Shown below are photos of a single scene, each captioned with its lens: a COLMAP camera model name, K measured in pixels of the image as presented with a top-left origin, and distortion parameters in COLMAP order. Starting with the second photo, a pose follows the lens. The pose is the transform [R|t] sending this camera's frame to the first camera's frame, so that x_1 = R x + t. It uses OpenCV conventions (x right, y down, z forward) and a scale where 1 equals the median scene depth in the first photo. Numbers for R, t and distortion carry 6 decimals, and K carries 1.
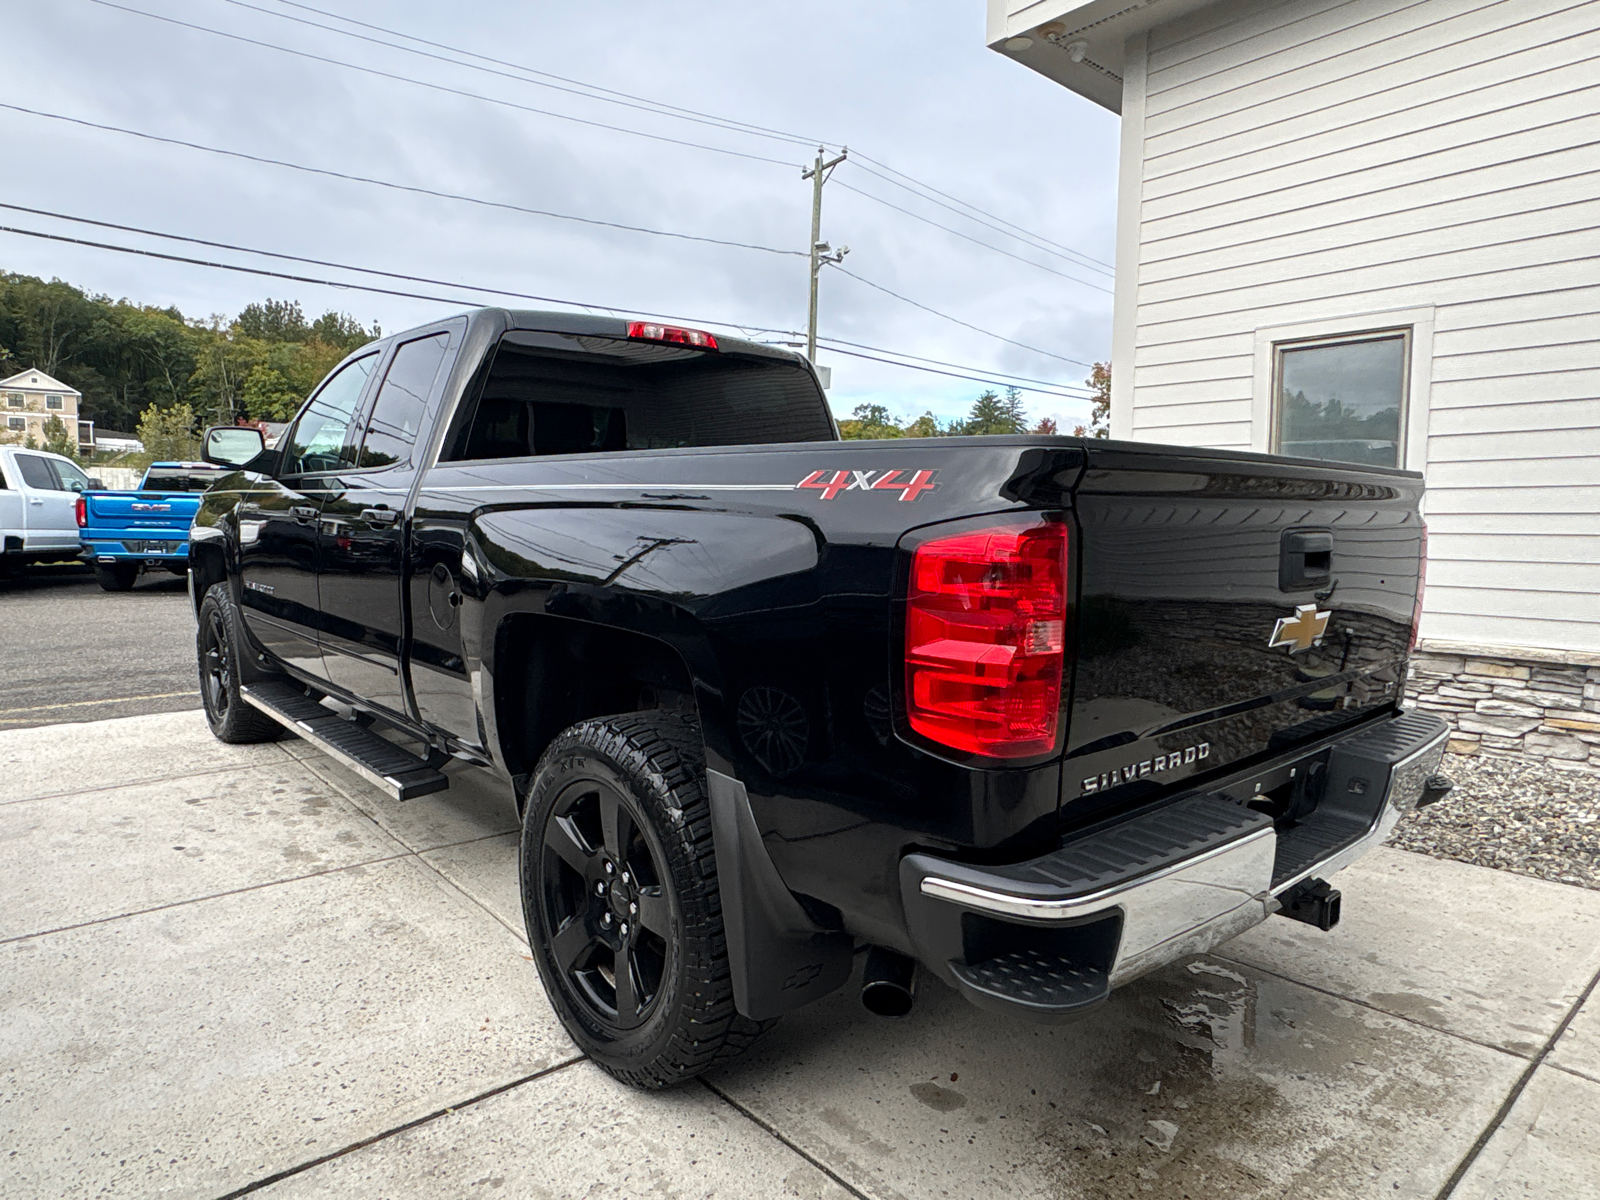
lens RADIAL K [[981.5, 0, 797.5], [0, 981.5, 591.0], [0, 0, 1]] dist [0.001738, 0.000652]
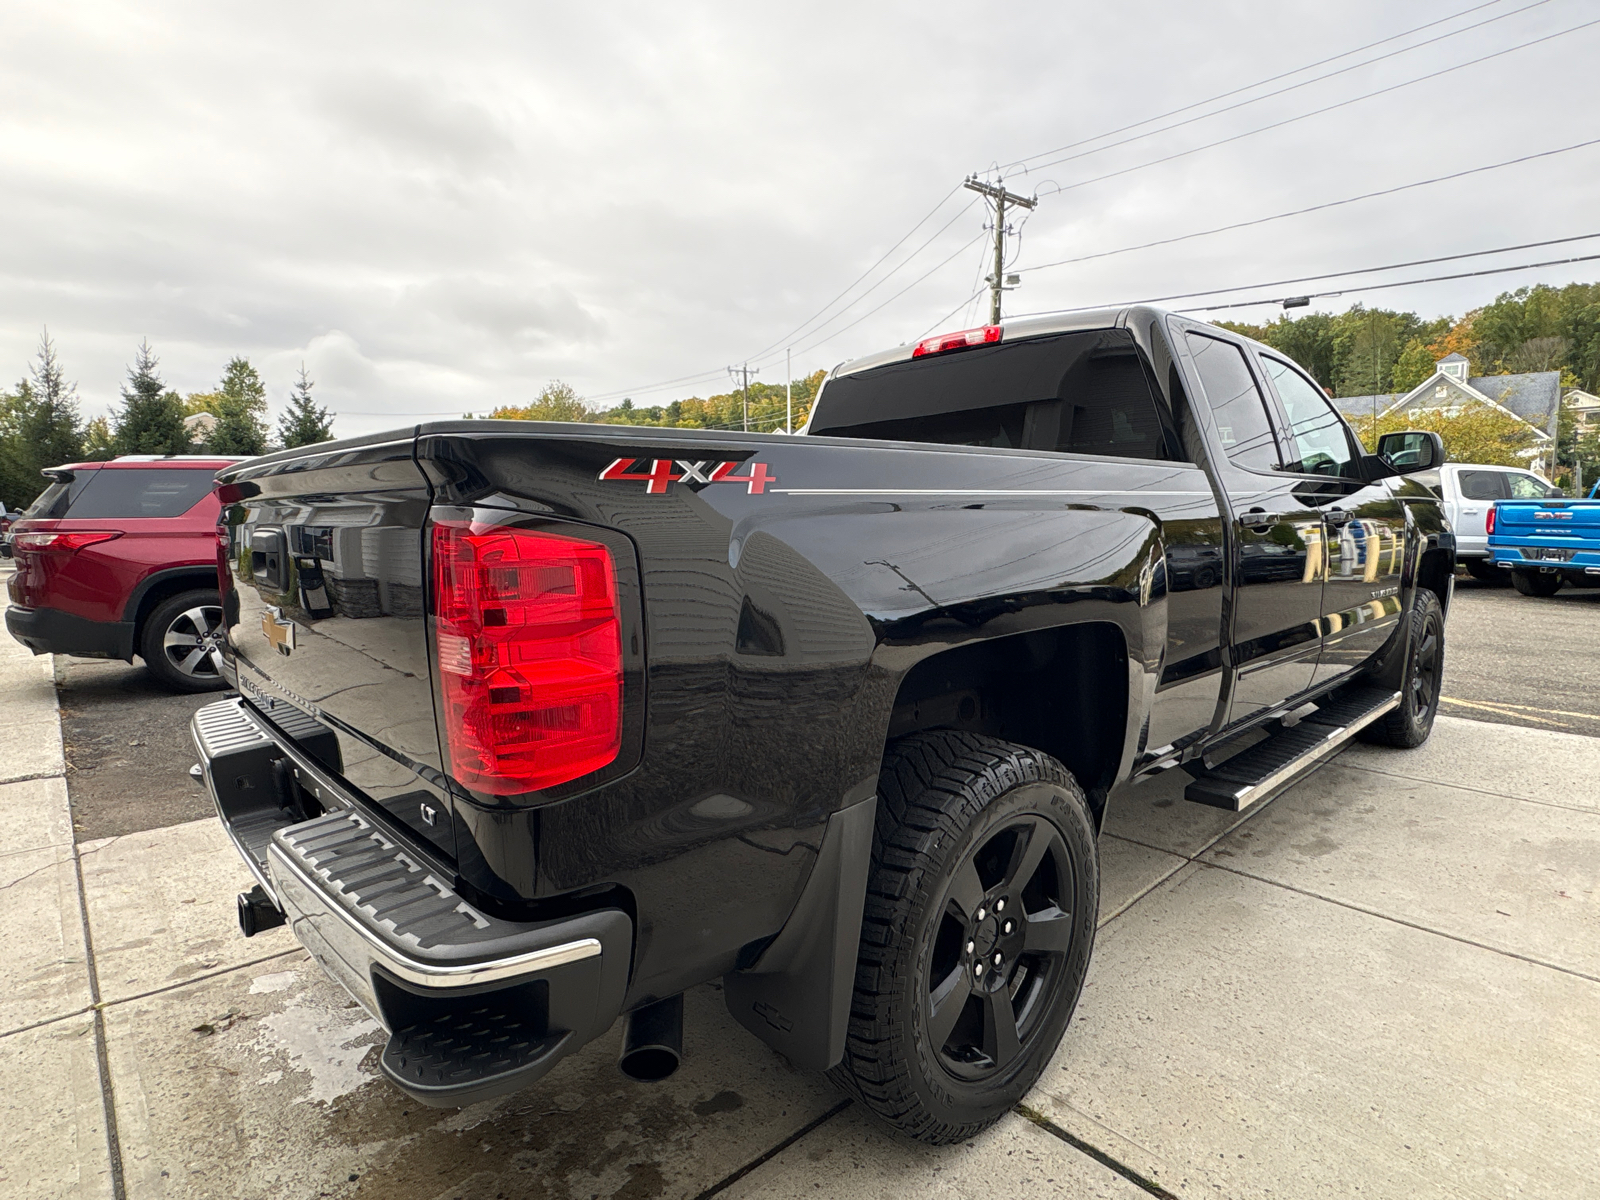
lens RADIAL K [[844.0, 0, 798.0], [0, 844.0, 590.4], [0, 0, 1]] dist [0.000389, 0.000586]
pose [[0.008209, 0.078675, -0.996867, 0.200936], [-0.078031, 0.993911, 0.077799, -0.015818], [0.996917, 0.077148, 0.014298, 0.222626]]
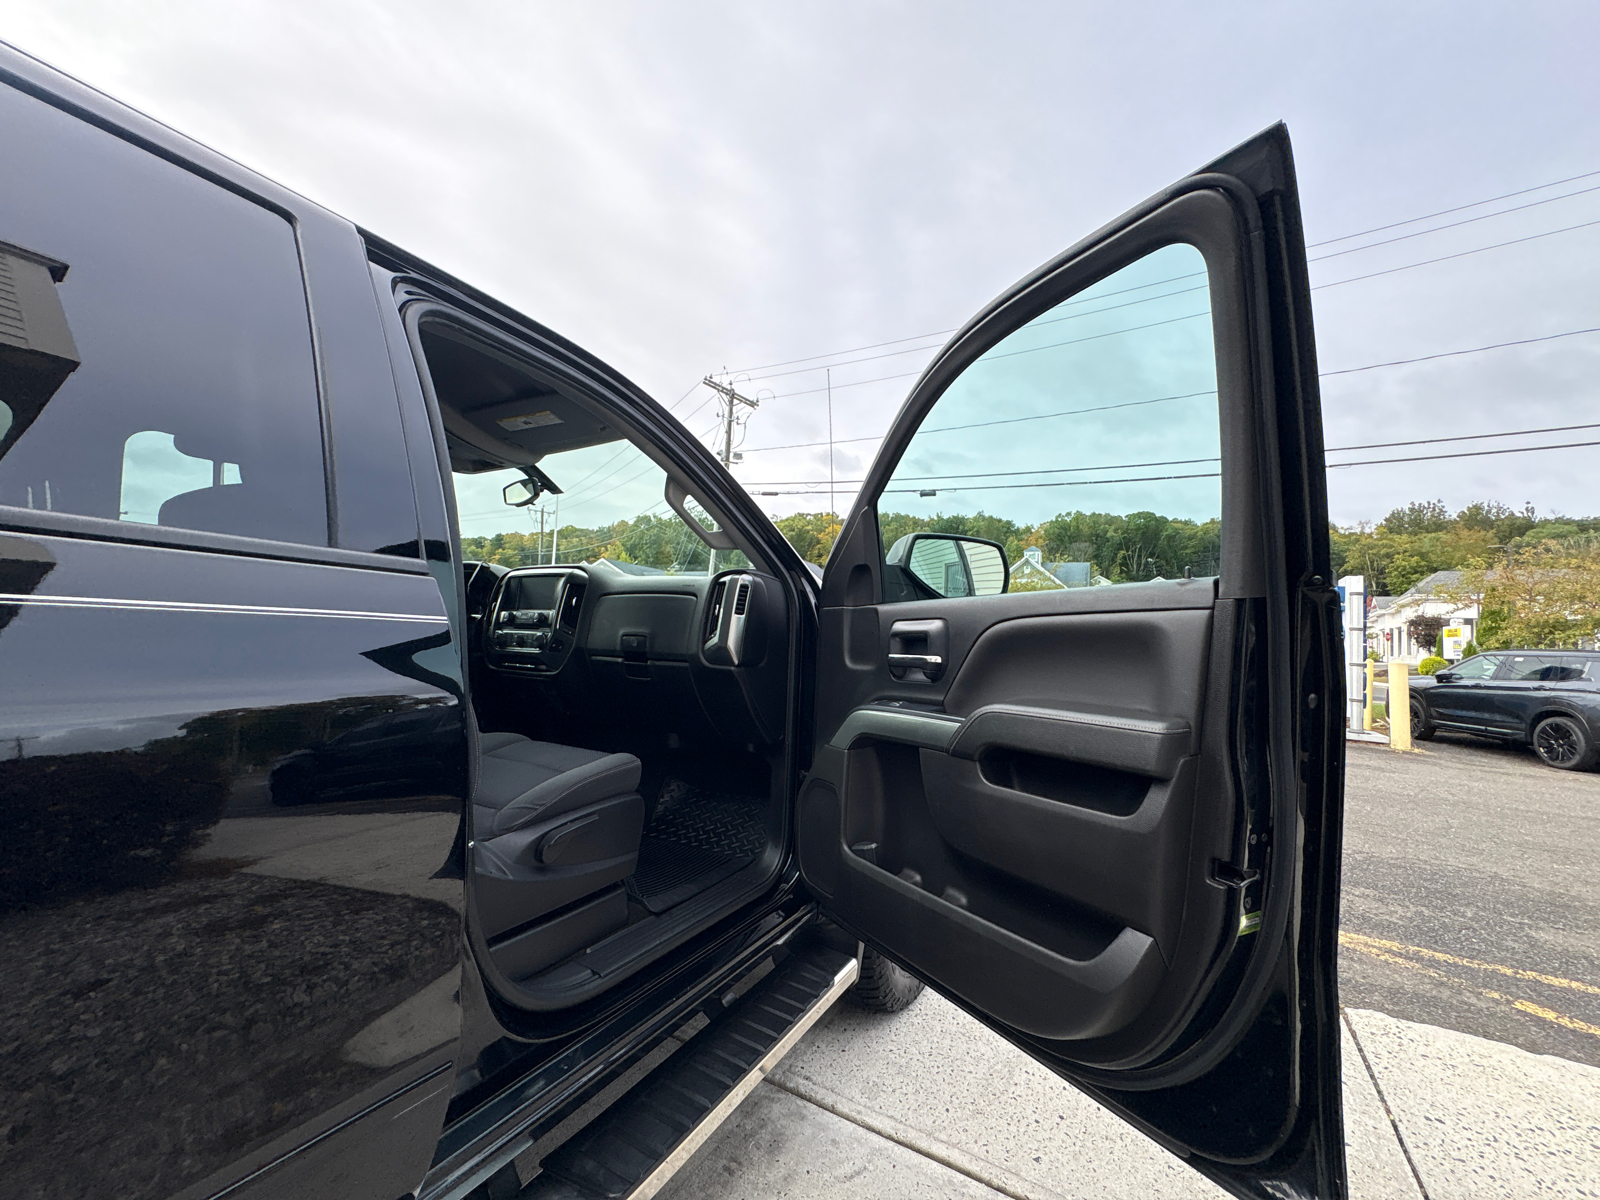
lens RADIAL K [[637.1, 0, 799.5], [0, 637.1, 600.9], [0, 0, 1]] dist [-0.000307, -0.000019]
pose [[0.302269, -0.054379, -0.951670, 0.045721], [-0.115075, 0.988988, -0.093061, -0.033034], [0.946251, 0.137643, 0.292683, 0.374313]]
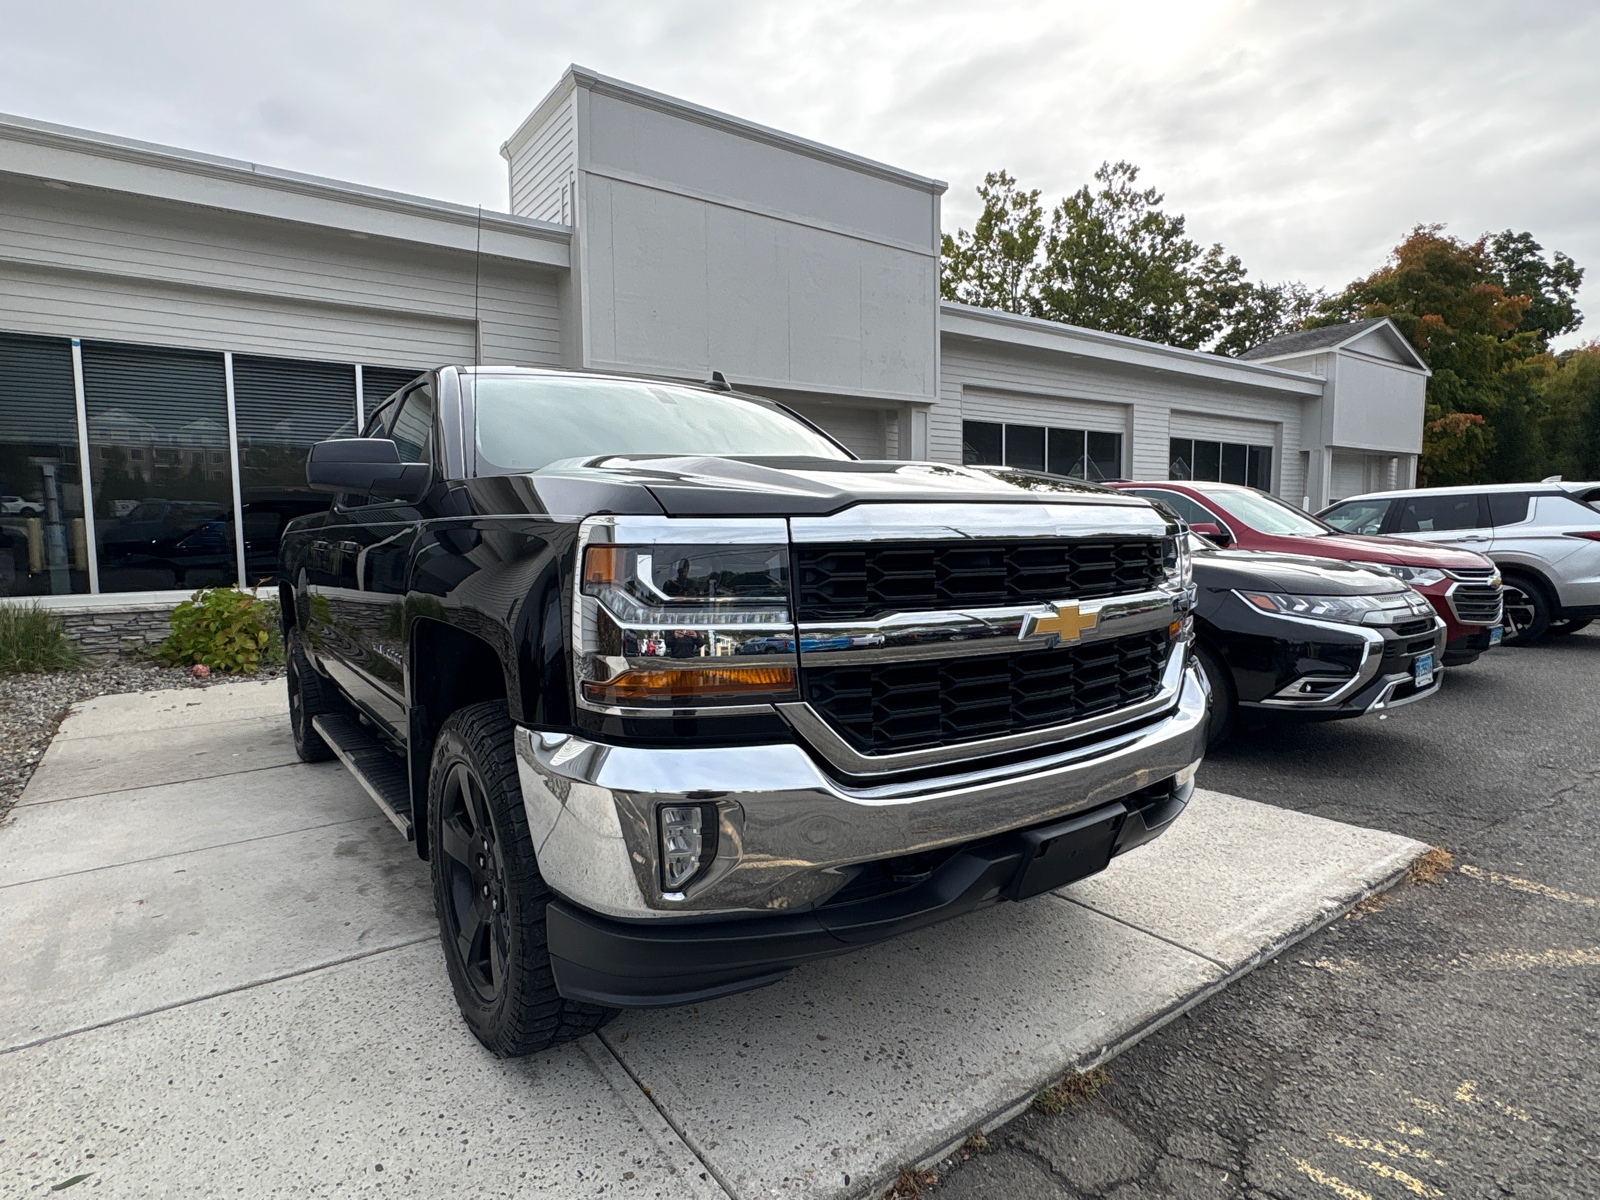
lens RADIAL K [[854.0, 0, 795.6], [0, 854.0, 591.8], [0, 0, 1]] dist [0.001155, -0.000984]
pose [[-0.994367, -0.008677, 0.105637, -0.178254], [0.008158, 0.987421, 0.157899, -0.053438], [-0.105678, 0.157872, -0.981788, 0.593842]]
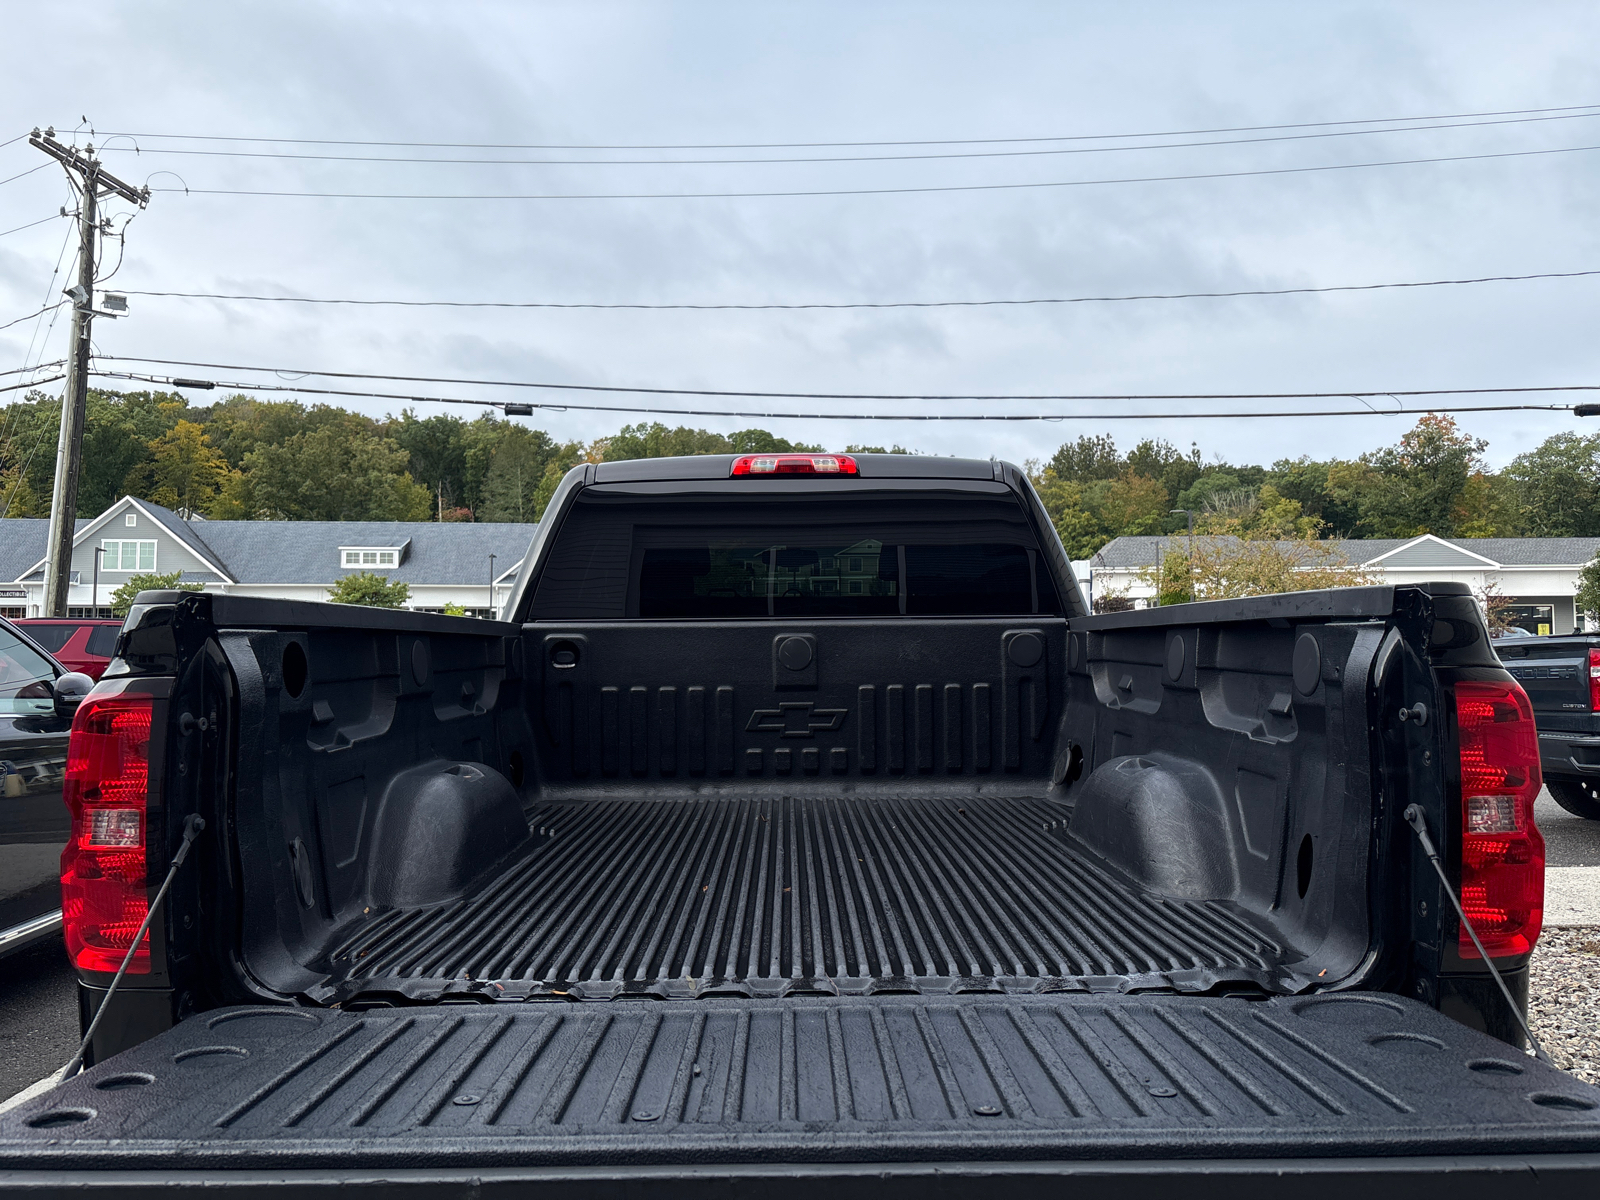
lens RADIAL K [[1211.9, 0, 808.6], [0, 1211.9, 586.0], [0, 0, 1]] dist [0.038618, -0.039580]
pose [[0.752294, -0.054882, -0.656537, 0.149947], [-0.040801, 0.990731, -0.129569, -0.004844], [0.657563, 0.124261, 0.743082, 0.062478]]
